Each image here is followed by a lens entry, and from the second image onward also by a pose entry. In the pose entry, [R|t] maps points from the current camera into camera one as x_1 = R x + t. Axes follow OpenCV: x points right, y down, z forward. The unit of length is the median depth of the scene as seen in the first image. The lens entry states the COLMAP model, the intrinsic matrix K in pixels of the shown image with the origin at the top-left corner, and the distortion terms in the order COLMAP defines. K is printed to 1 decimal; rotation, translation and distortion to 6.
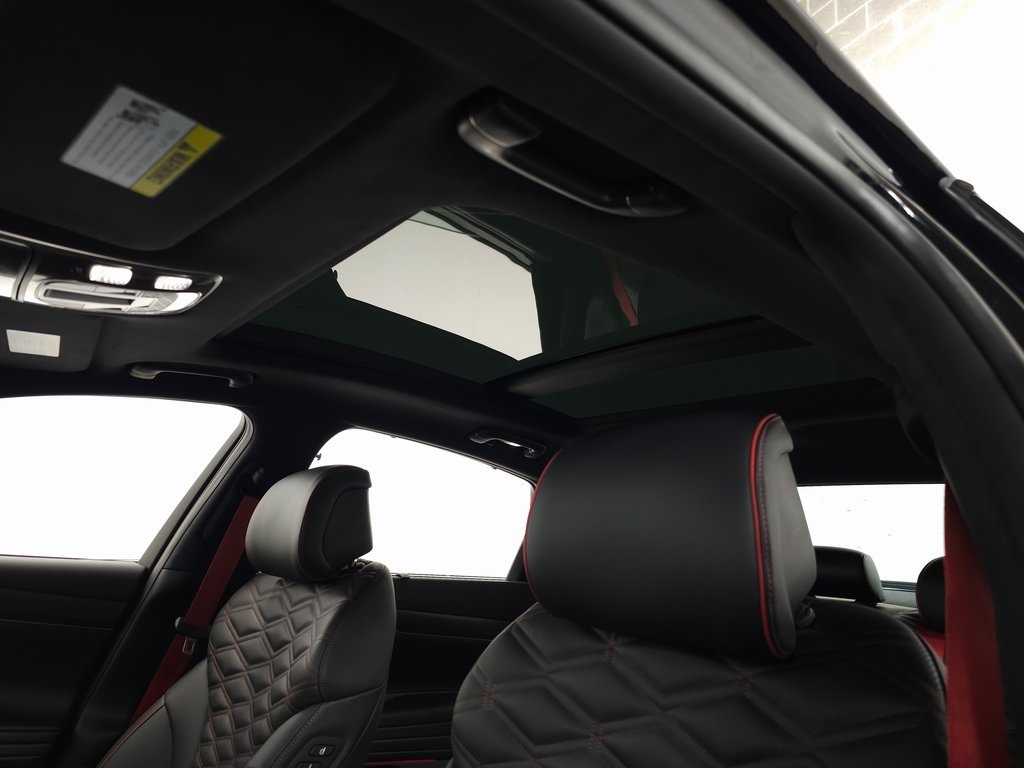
lens RADIAL K [[710.5, 0, 514.6], [0, 710.5, 383.1], [0, 0, 1]] dist [0.030181, -0.029320]
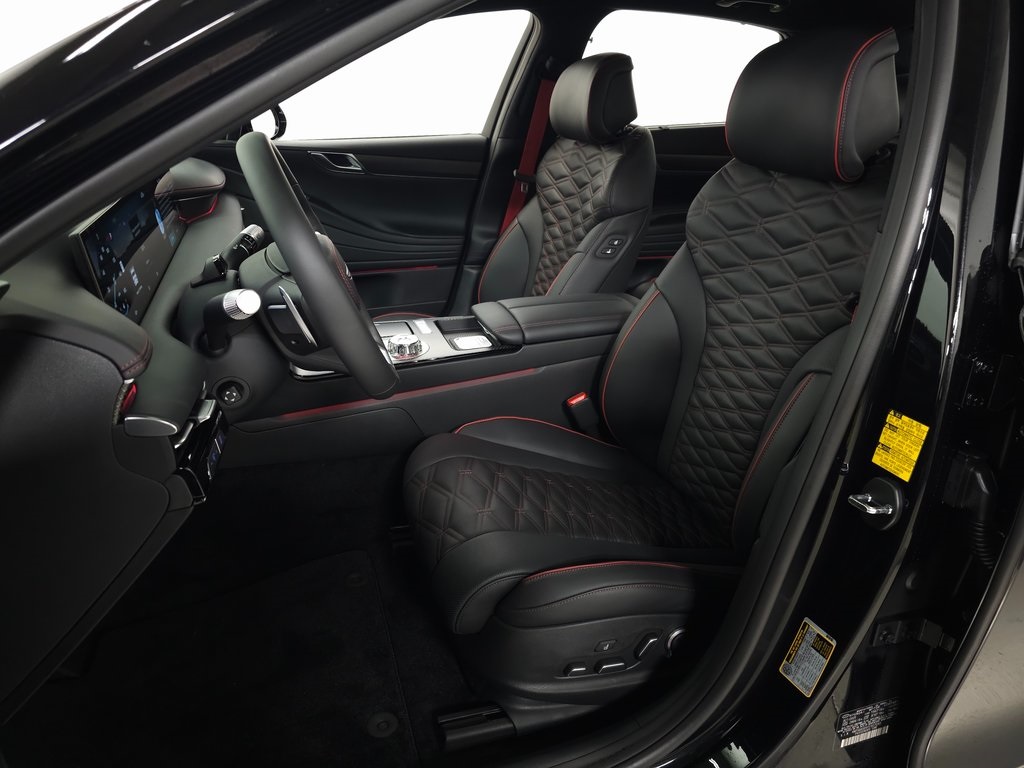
lens RADIAL K [[710.5, 0, 513.9], [0, 710.5, 384.8], [0, 0, 1]] dist [0.030181, -0.029320]
pose [[0.934673, 0.056464, -0.350996, 0.105493], [0.161716, 0.811717, 0.561216, -0.180727], [0.316597, -0.581315, 0.749559, -0.478777]]
